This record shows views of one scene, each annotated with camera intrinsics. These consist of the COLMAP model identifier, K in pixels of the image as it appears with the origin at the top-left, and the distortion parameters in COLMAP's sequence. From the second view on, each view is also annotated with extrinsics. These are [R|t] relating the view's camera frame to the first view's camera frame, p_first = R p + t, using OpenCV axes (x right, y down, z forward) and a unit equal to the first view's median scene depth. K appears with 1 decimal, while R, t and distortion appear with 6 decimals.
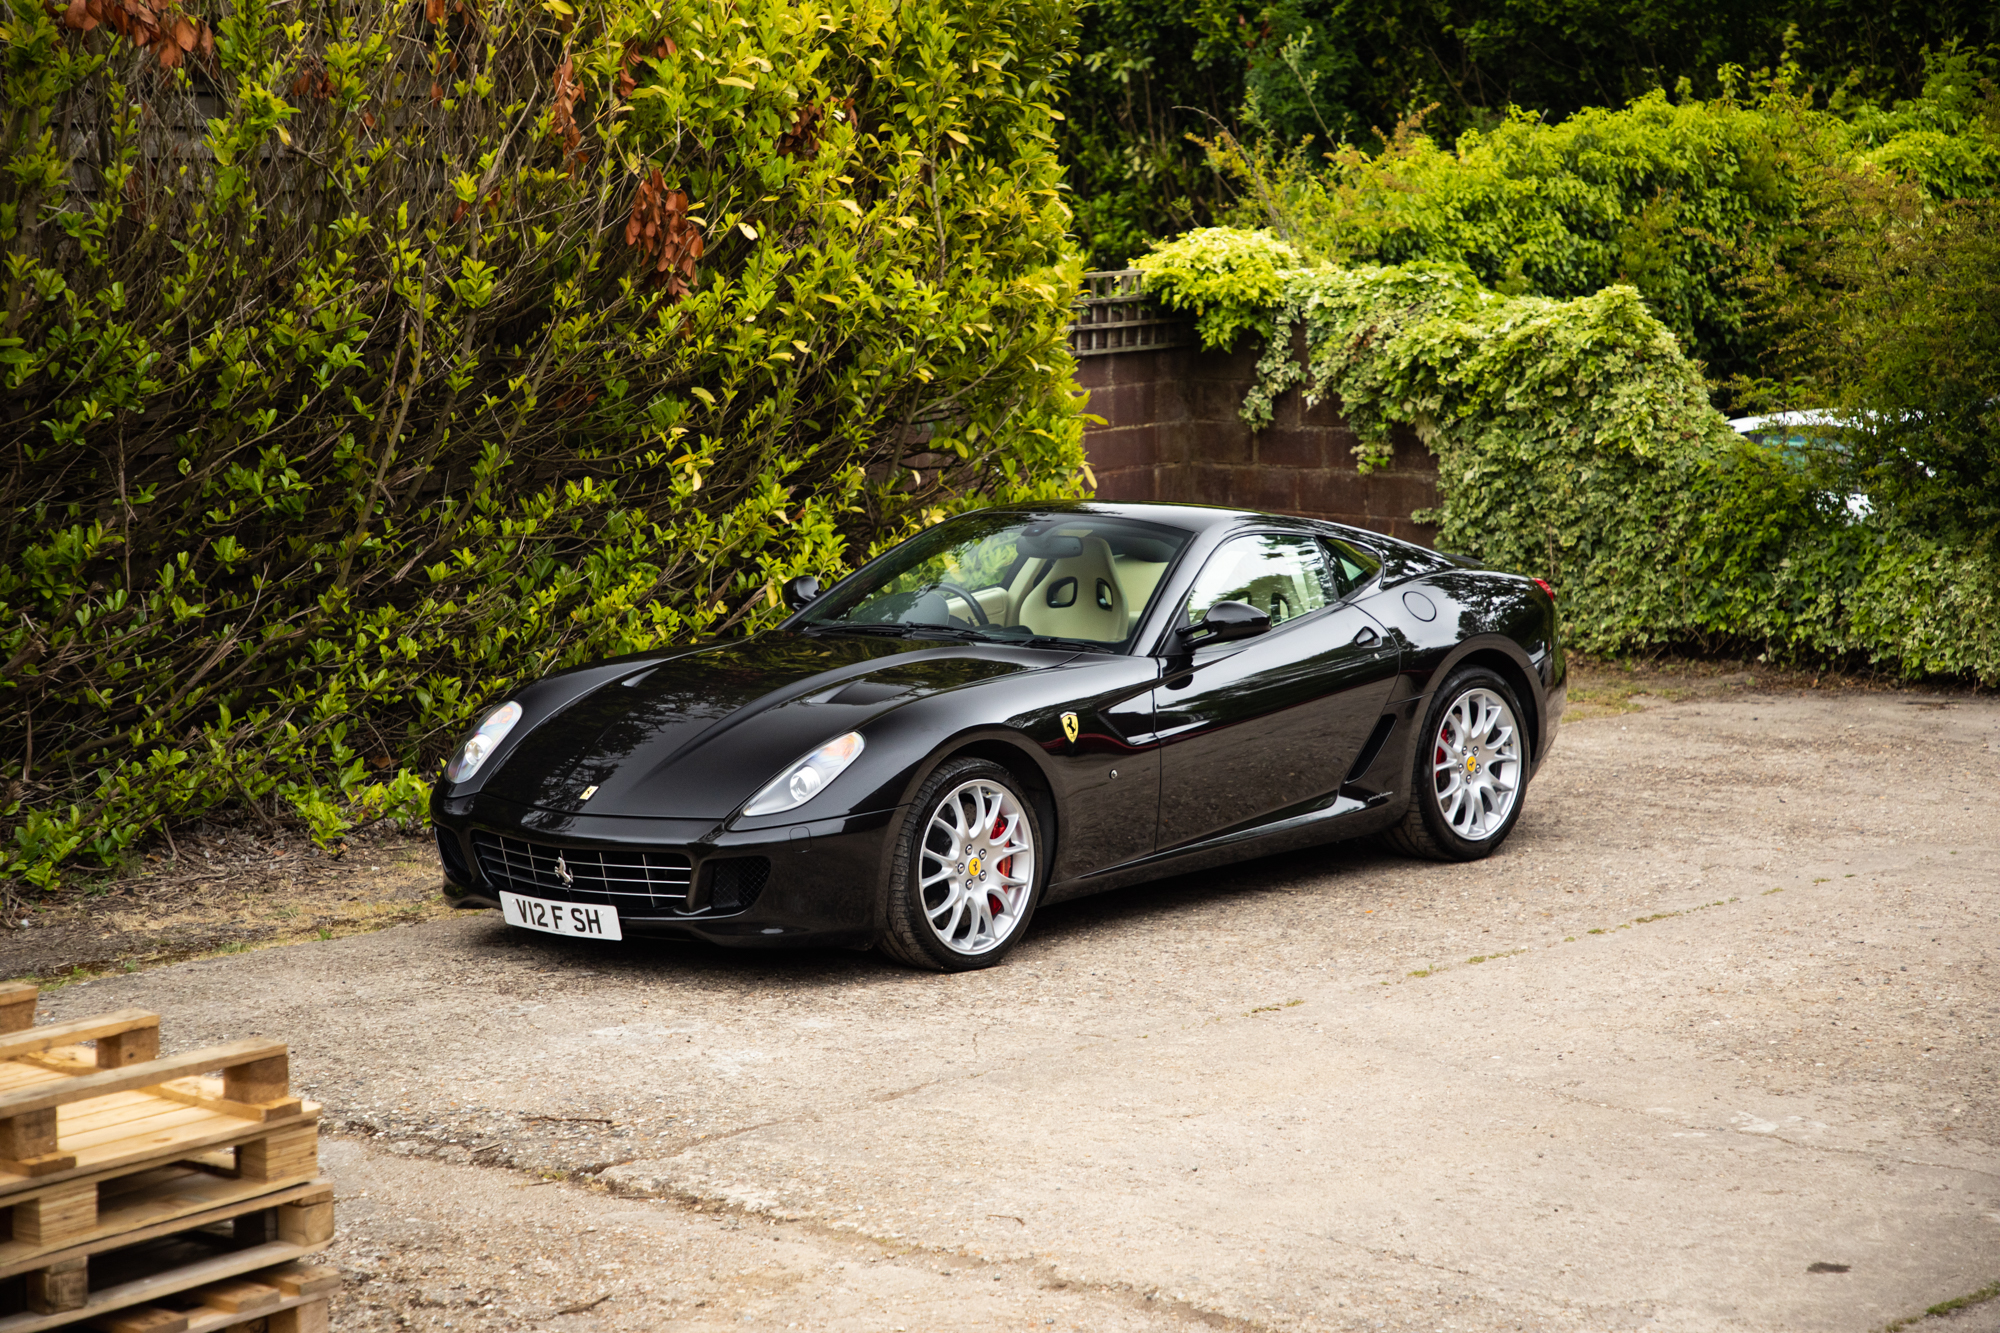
lens RADIAL K [[4002.9, 0, 996.0], [0, 4002.9, 682.2], [0, 0, 1]] dist [0.371870, 0.000000]
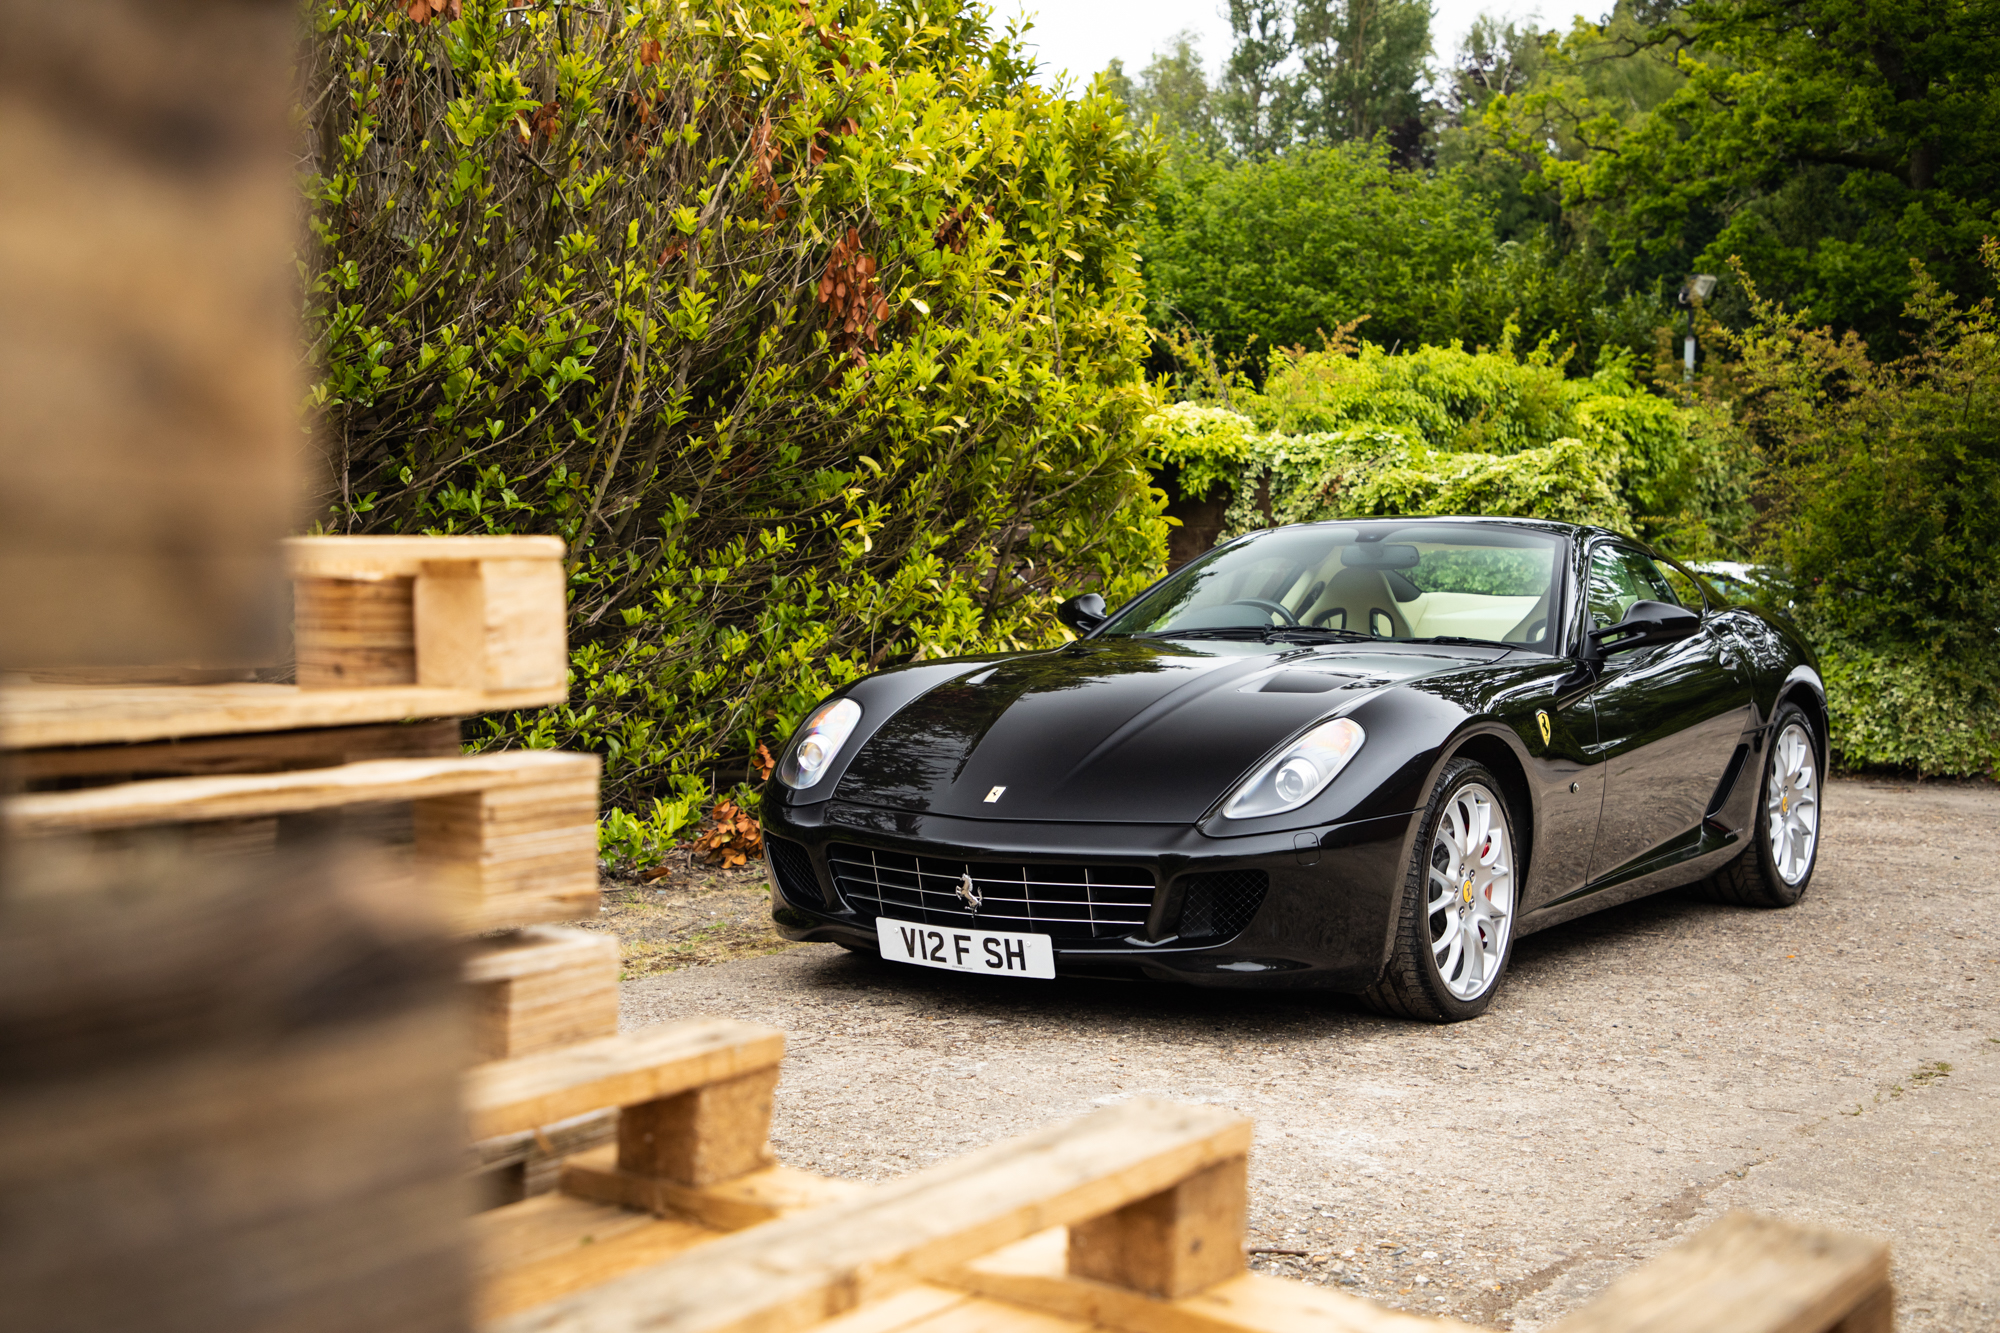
lens RADIAL K [[2494.7, 0, 1010.9], [0, 2494.7, 675.2], [0, 0, 1]] dist [0.139607, 0.000000]
pose [[0.992847, 0.016277, 0.118278, -0.111585], [-0.008238, 0.997642, -0.068143, 0.026709], [-0.119108, 0.066681, 0.990640, 0.357364]]
